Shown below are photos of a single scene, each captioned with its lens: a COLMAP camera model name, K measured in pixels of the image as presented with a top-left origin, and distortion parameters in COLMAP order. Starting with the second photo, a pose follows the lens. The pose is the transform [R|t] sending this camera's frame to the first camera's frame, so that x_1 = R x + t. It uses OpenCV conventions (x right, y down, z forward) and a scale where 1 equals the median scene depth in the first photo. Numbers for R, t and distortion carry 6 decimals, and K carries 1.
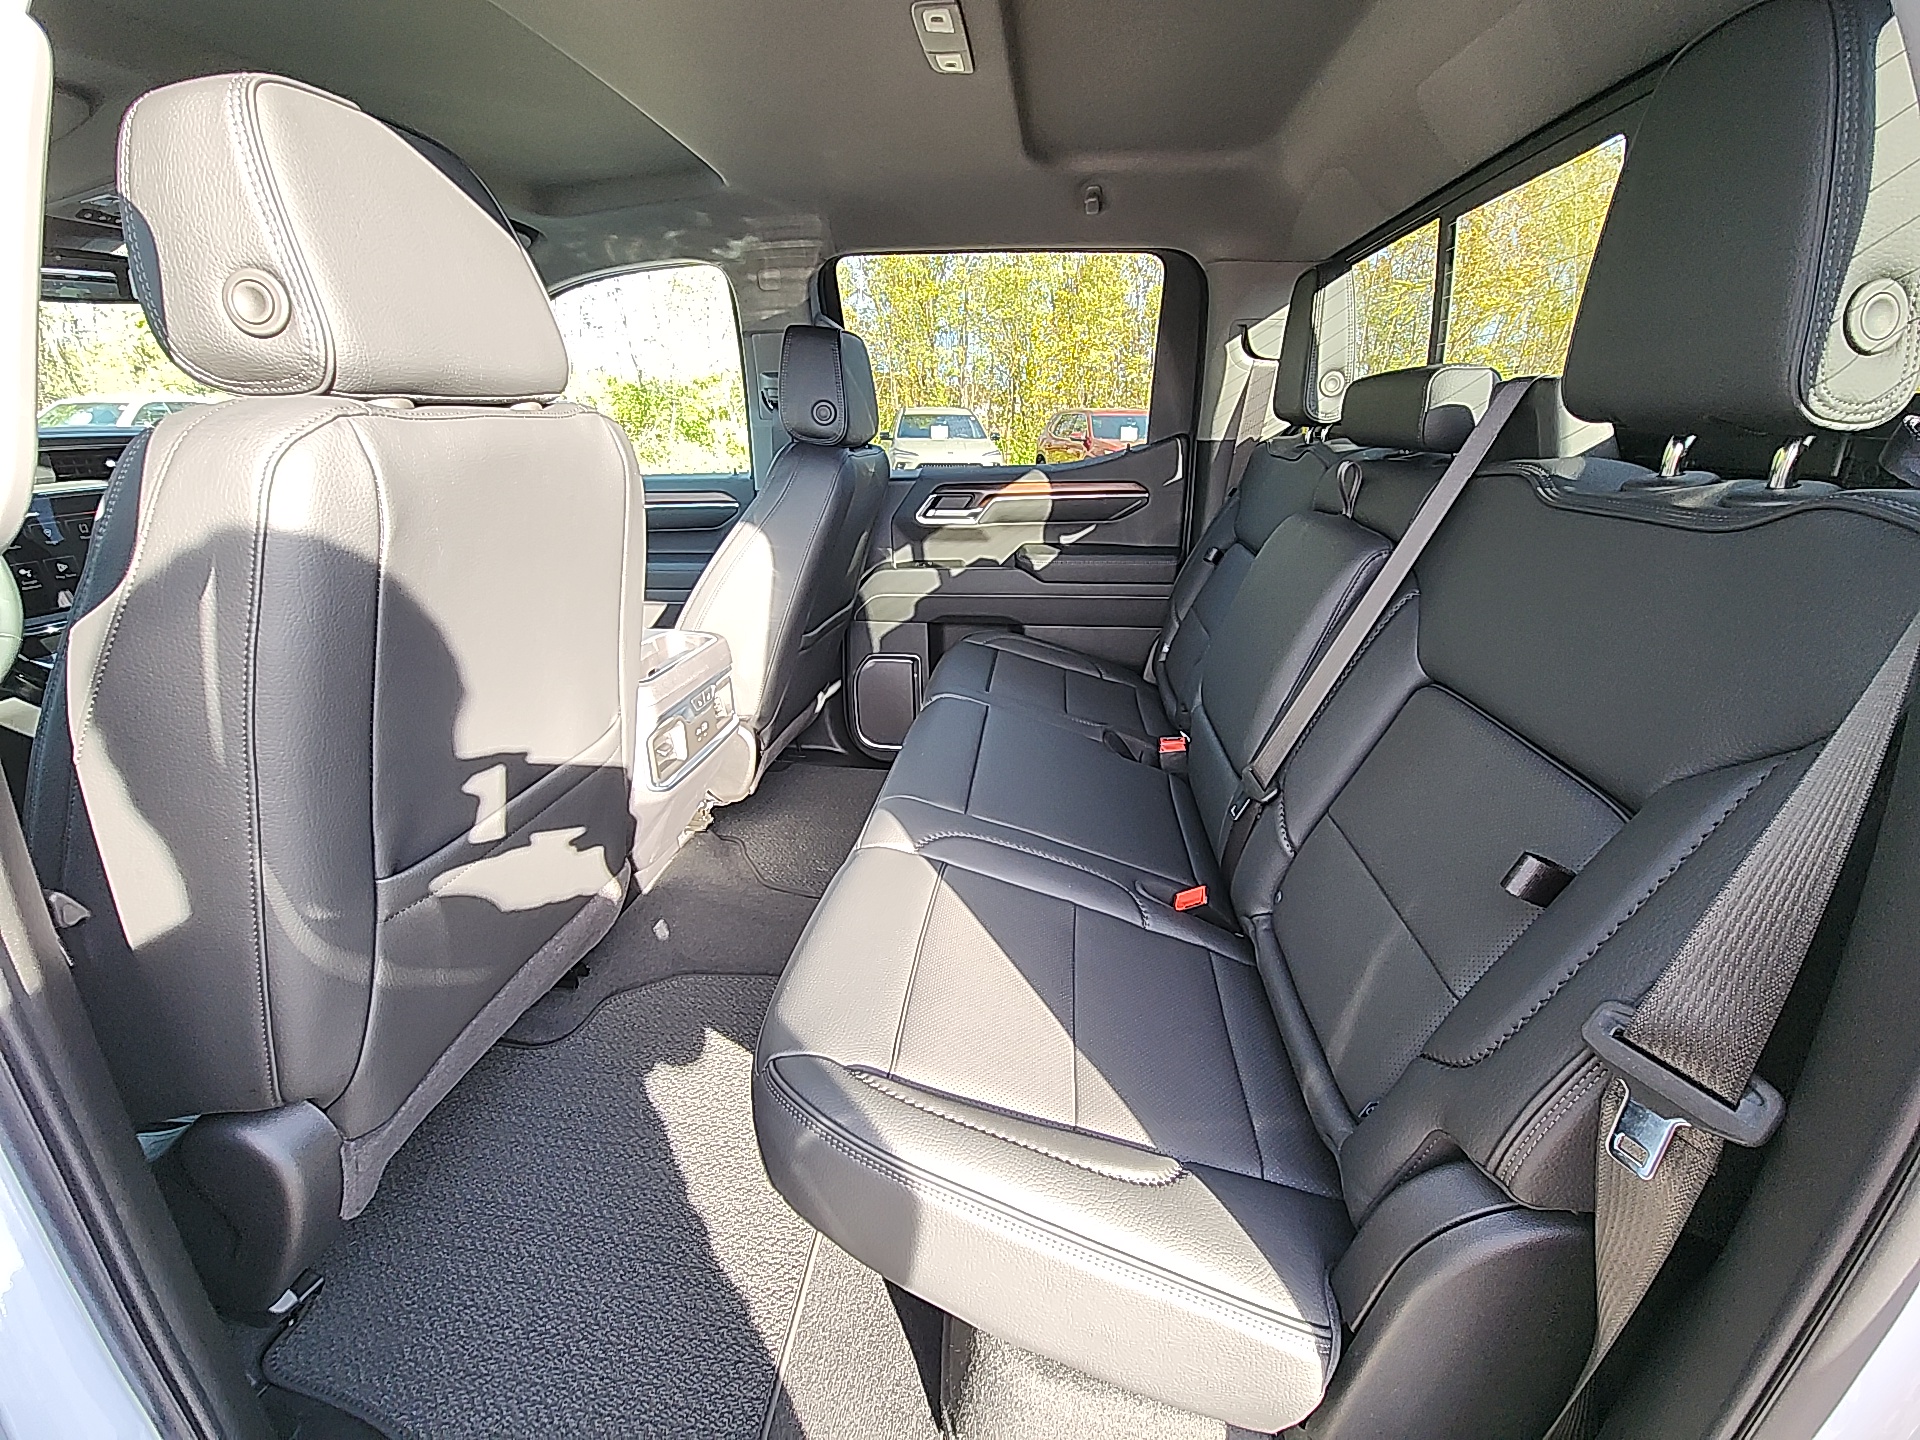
lens RADIAL K [[750.0, 0, 960.0], [0, 750.0, 720.0], [0, 0, 1]] dist [0.007928, -0.006621]
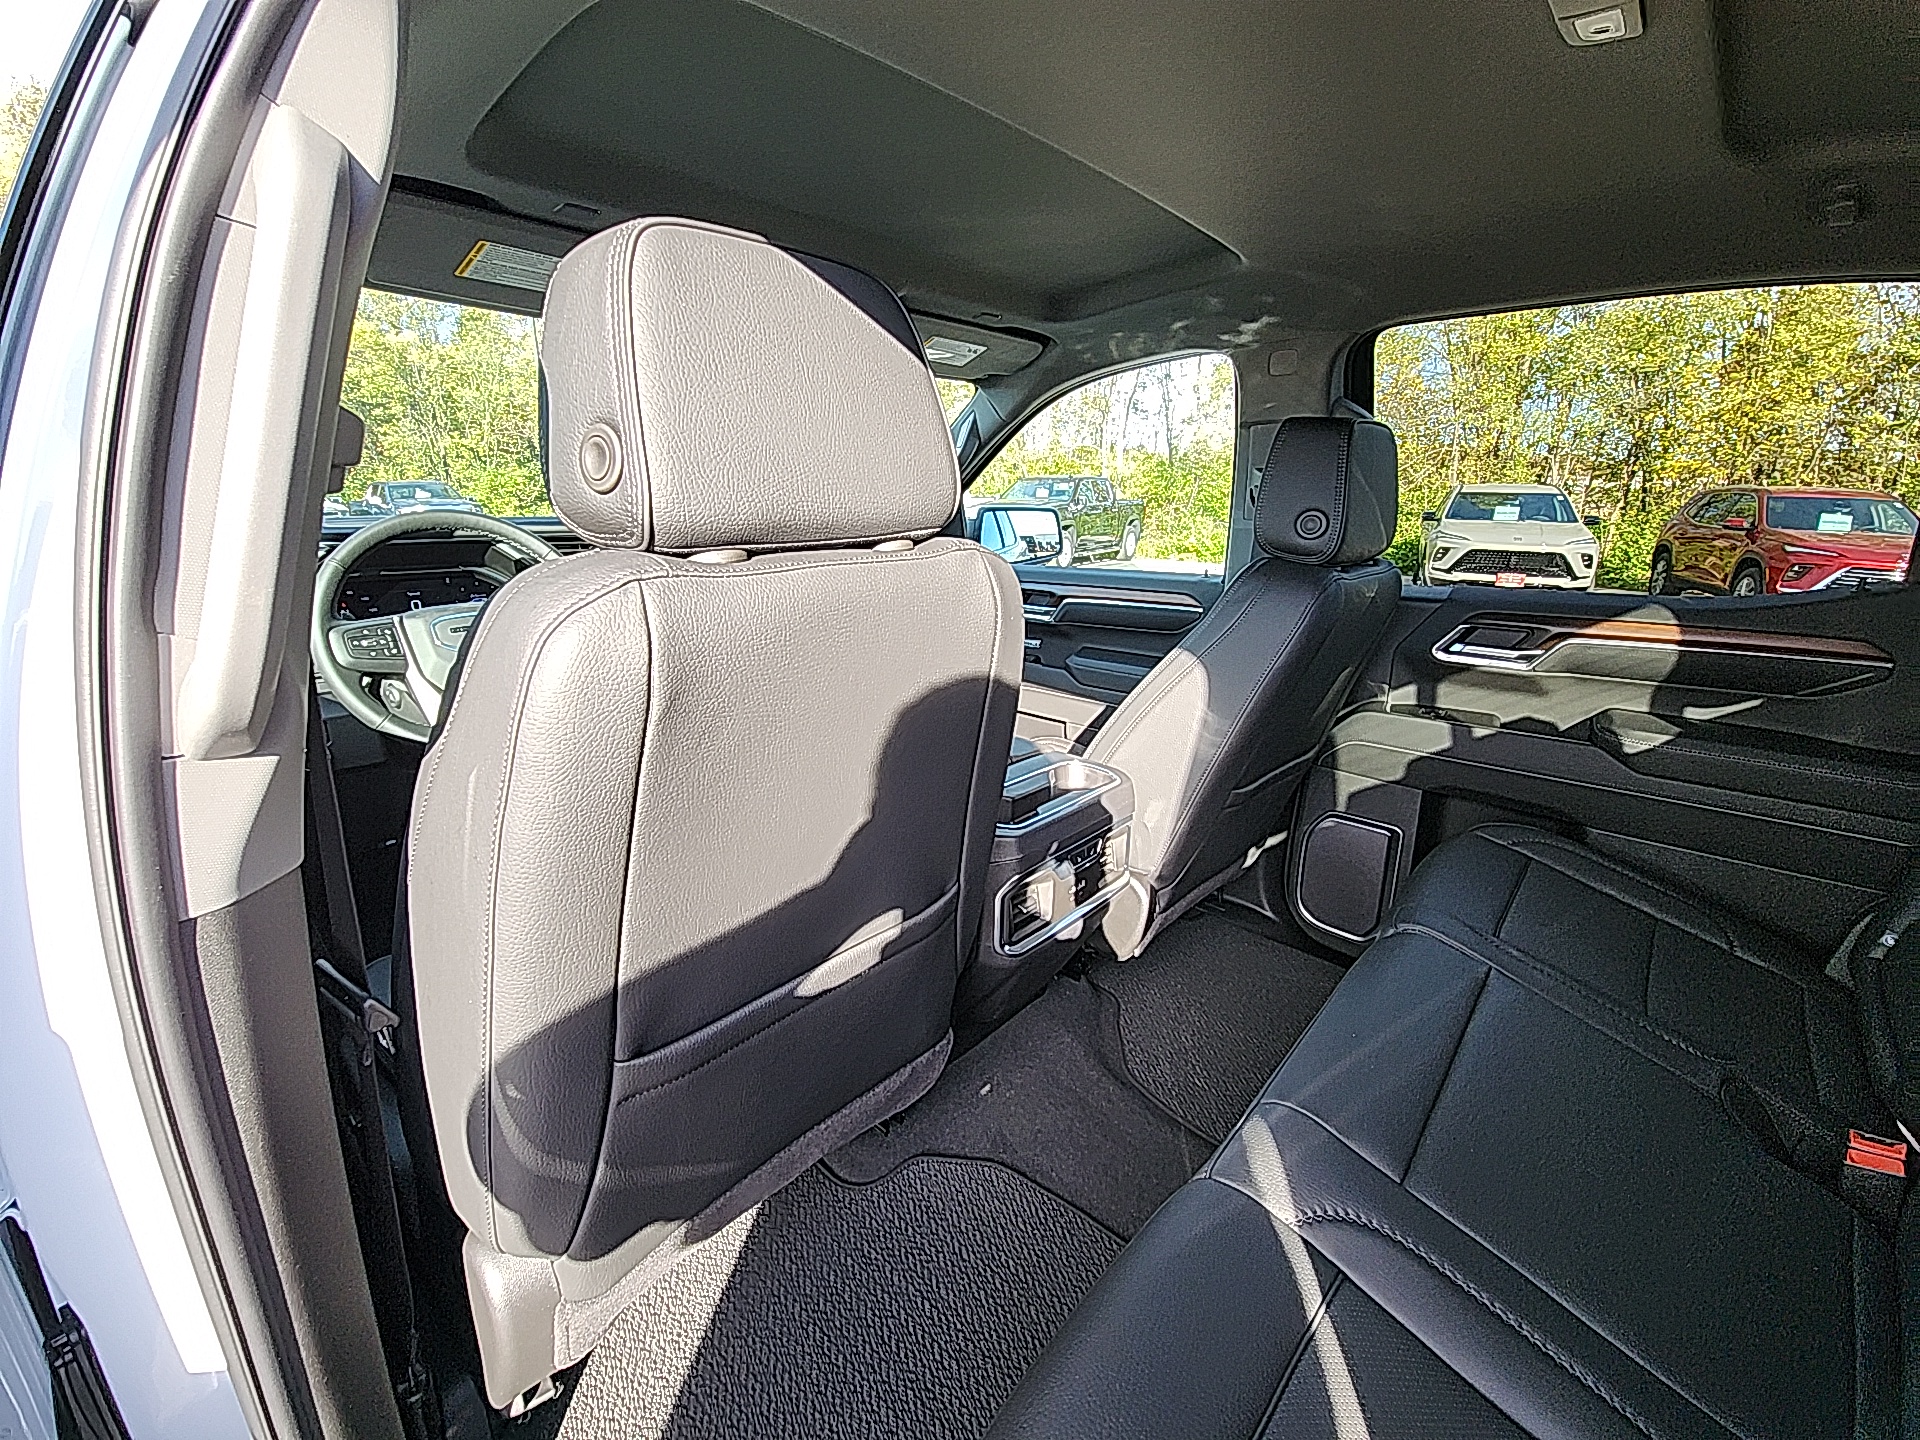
lens RADIAL K [[786.1, 0, 960.0], [0, 786.1, 720.0], [0, 0, 1]] dist [-0.002107, -0.000575]
pose [[0.814600, 0.163611, -0.556469, 0.004370], [-0.219476, 0.975003, -0.034619, -0.076119], [0.536895, 0.150332, 0.830147, 0.120084]]
